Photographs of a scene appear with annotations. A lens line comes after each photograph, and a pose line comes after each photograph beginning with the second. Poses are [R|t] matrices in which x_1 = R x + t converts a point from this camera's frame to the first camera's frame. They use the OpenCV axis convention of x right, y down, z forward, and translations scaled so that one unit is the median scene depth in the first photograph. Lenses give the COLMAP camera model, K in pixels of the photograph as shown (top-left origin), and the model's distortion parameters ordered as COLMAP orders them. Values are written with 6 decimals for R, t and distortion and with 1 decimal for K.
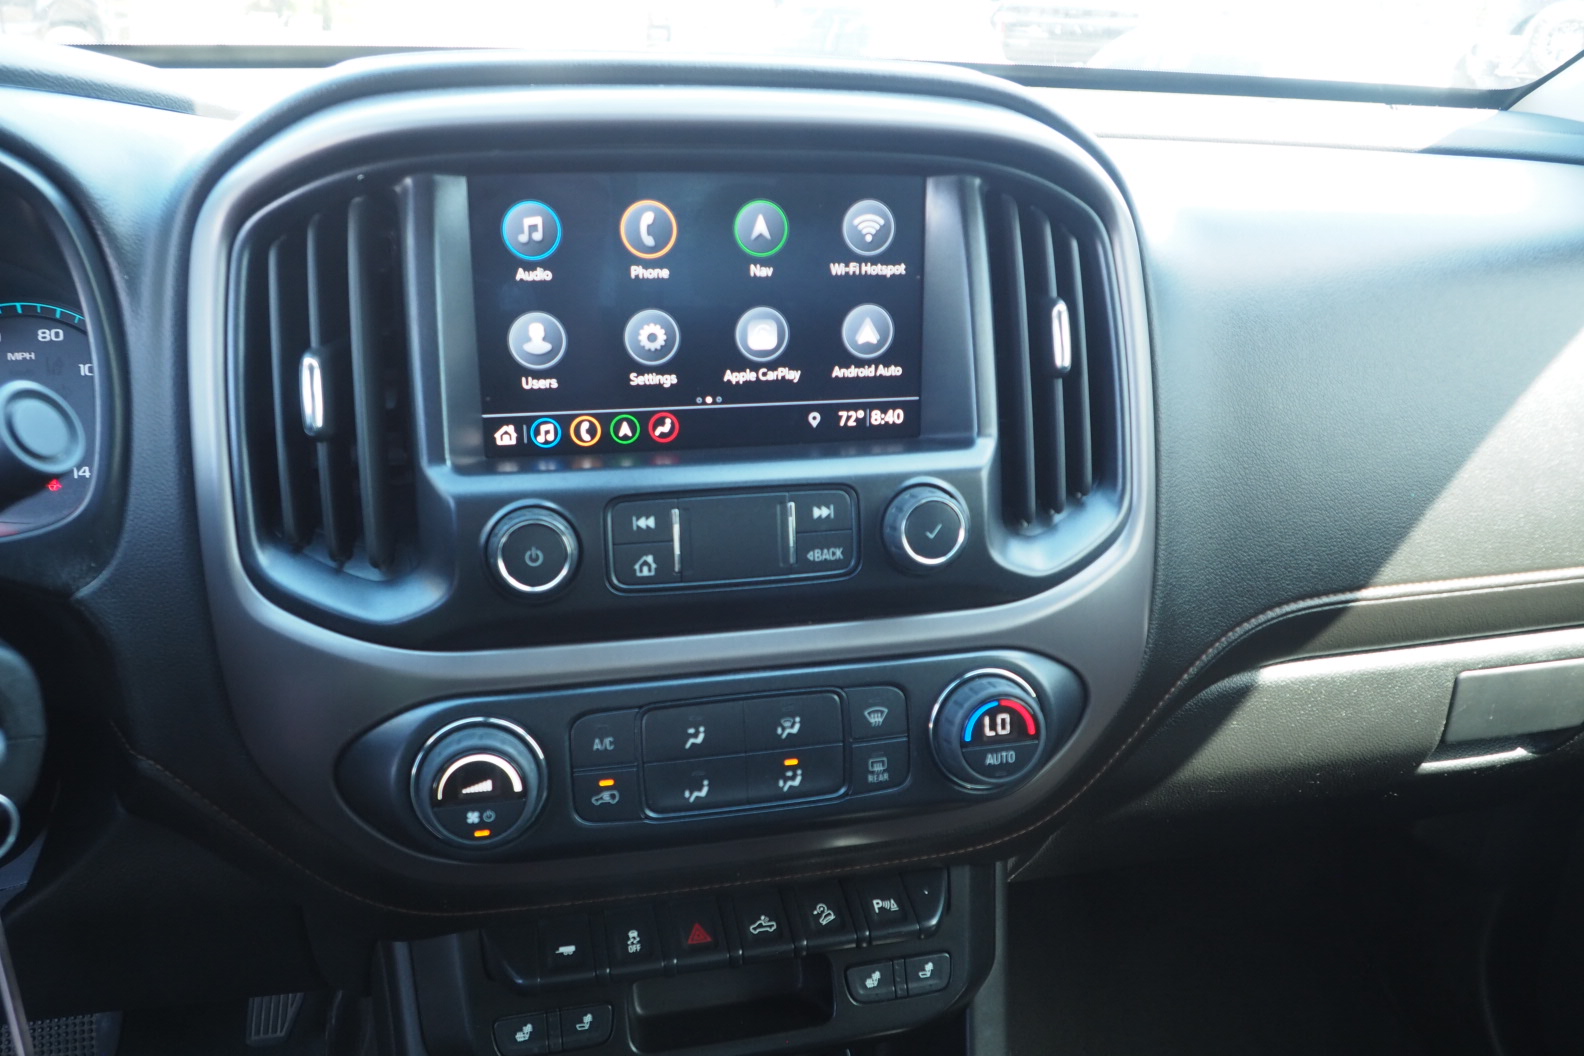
lens RADIAL K [[1219.9, 0, 795.2], [0, 1219.9, 521.6], [0, 0, 1]] dist [-0.029521, 0.007210]
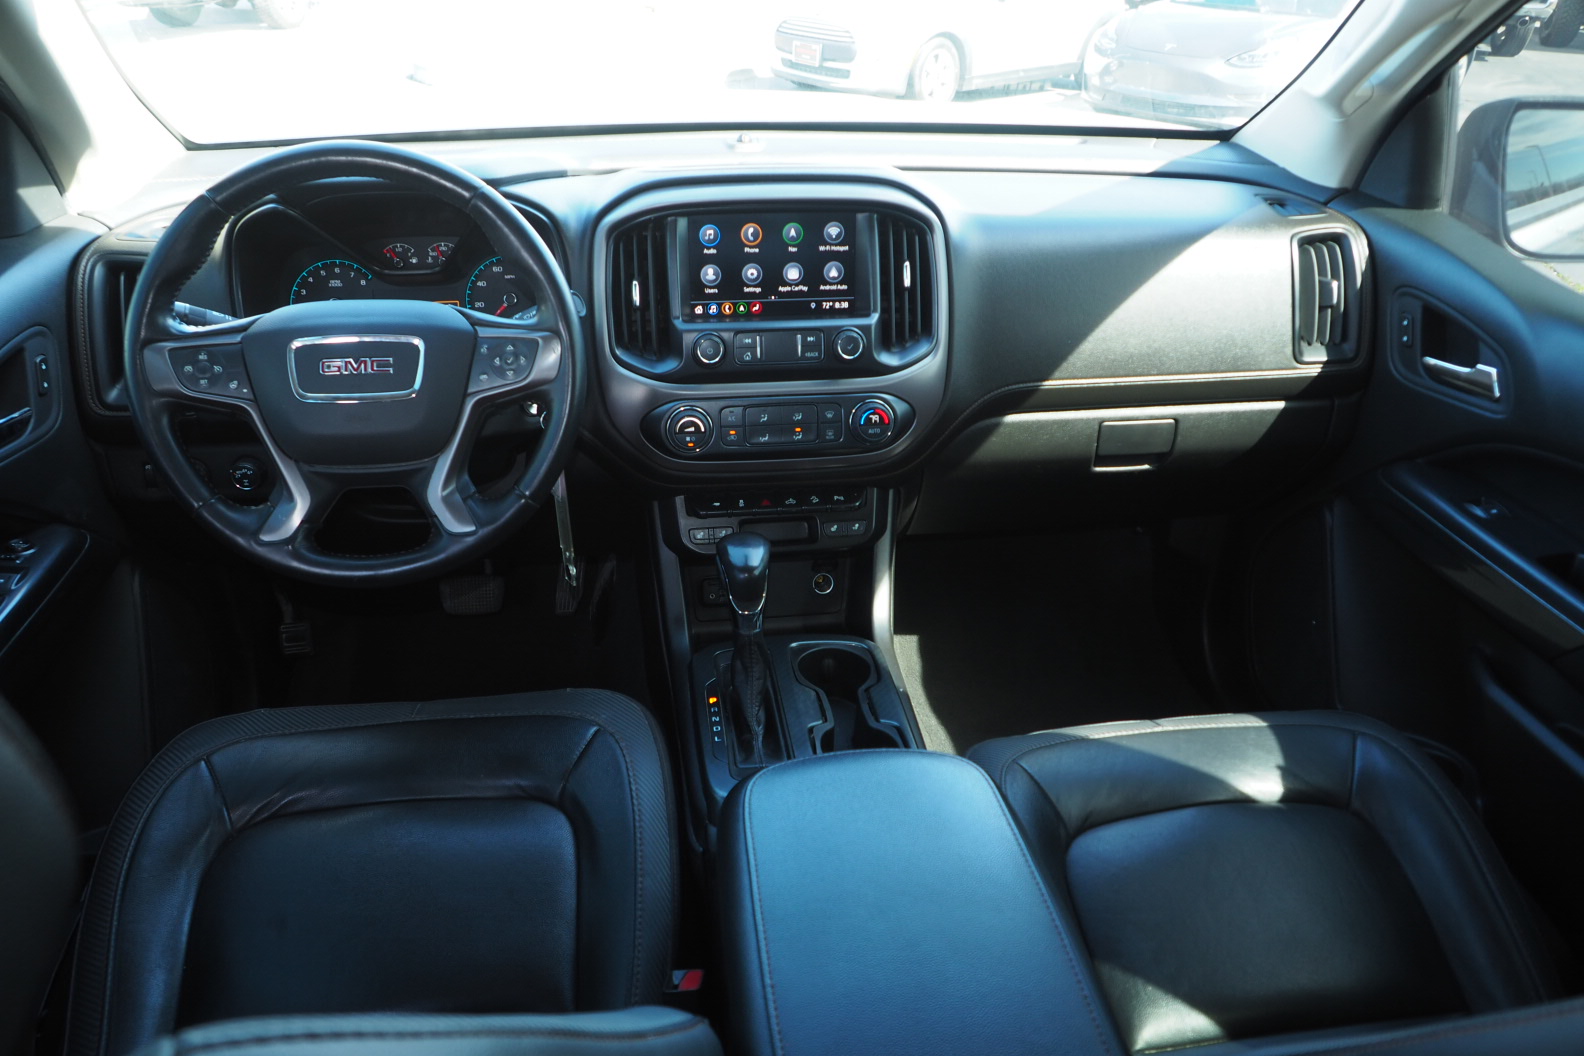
lens RADIAL K [[1123.4, 0, 790.3], [0, 1123.4, 530.7], [0, 0, 1]] dist [-0.031293, 0.013529]
pose [[0.994020, 0.034179, -0.103709, 0.250154], [-0.022738, 0.993720, 0.109562, 0.144103], [0.106802, -0.106549, 0.988555, -1.548971]]
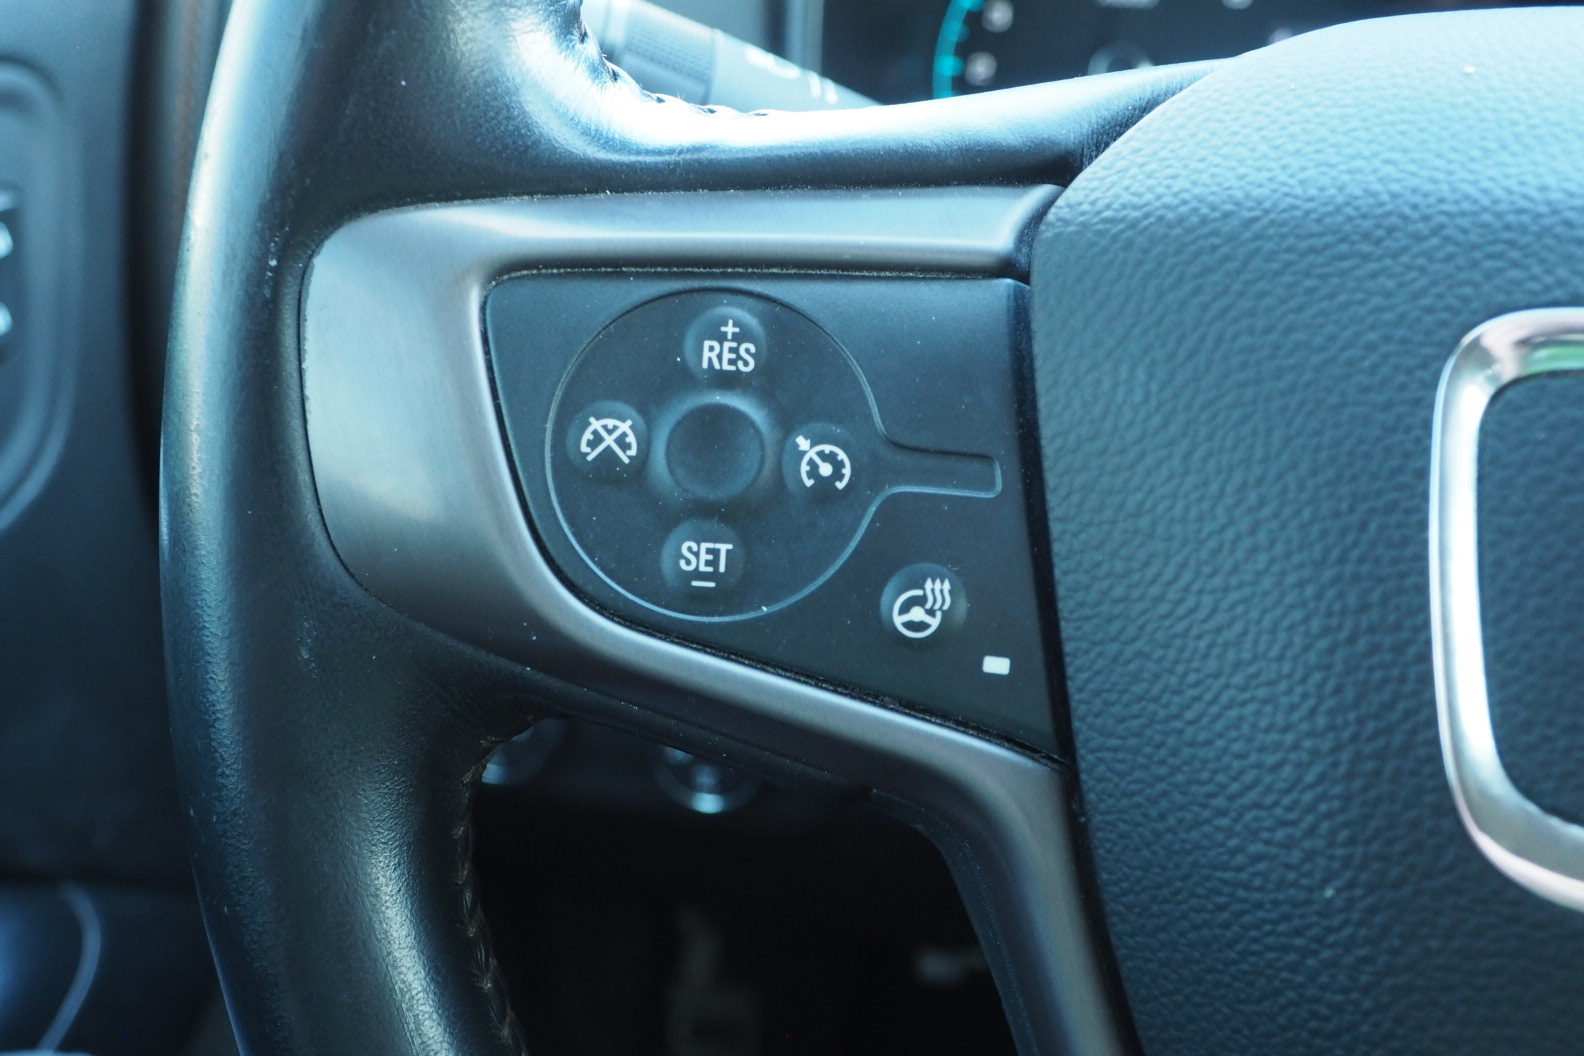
lens RADIAL K [[1687.7, 0, 799.1], [0, 1687.7, 519.4], [0, 0, 1]] dist [-0.016403, 0.000000]
pose [[0.902990, 0.178803, -0.390691, -0.869735], [-0.125798, 0.979472, 0.157513, 0.047351], [0.410834, -0.093085, 0.906946, 0.033782]]
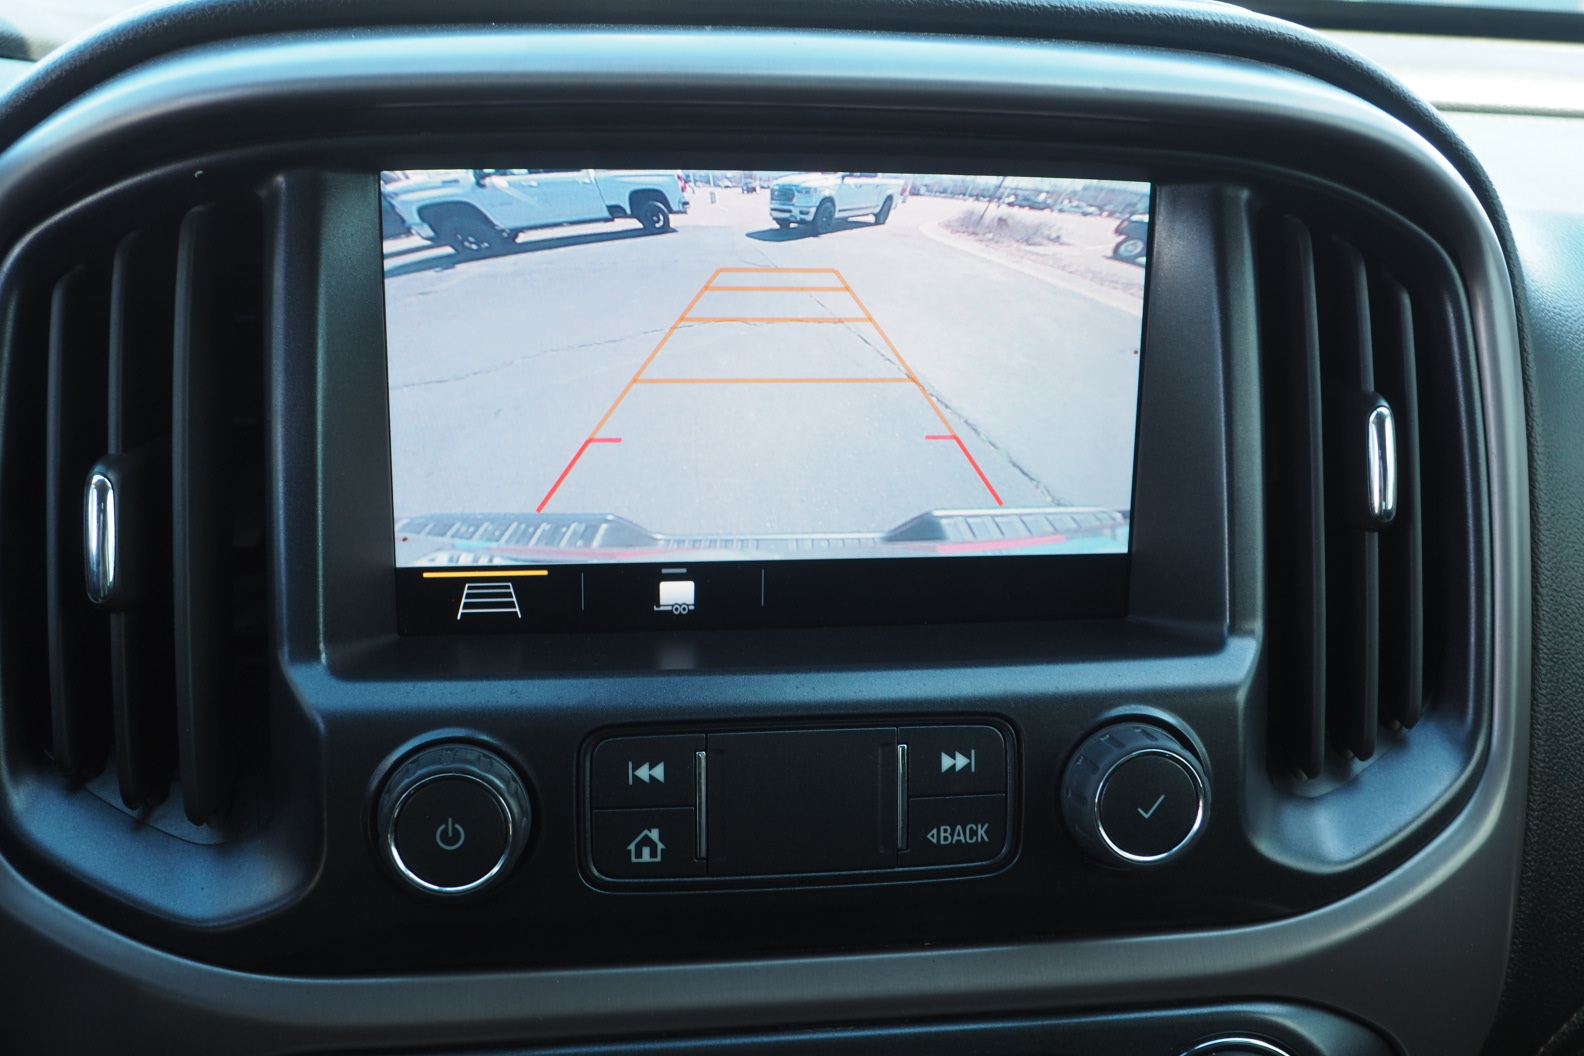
lens RADIAL K [[1540.7, 0, 785.0], [0, 1540.7, 527.6], [0, 0, 1]] dist [-0.005407, 0.000000]
pose [[0.994704, 0.040819, -0.094329, 0.005769], [-0.043396, 0.998734, -0.025434, -0.094040], [0.093171, 0.029393, 0.995216, 0.254664]]
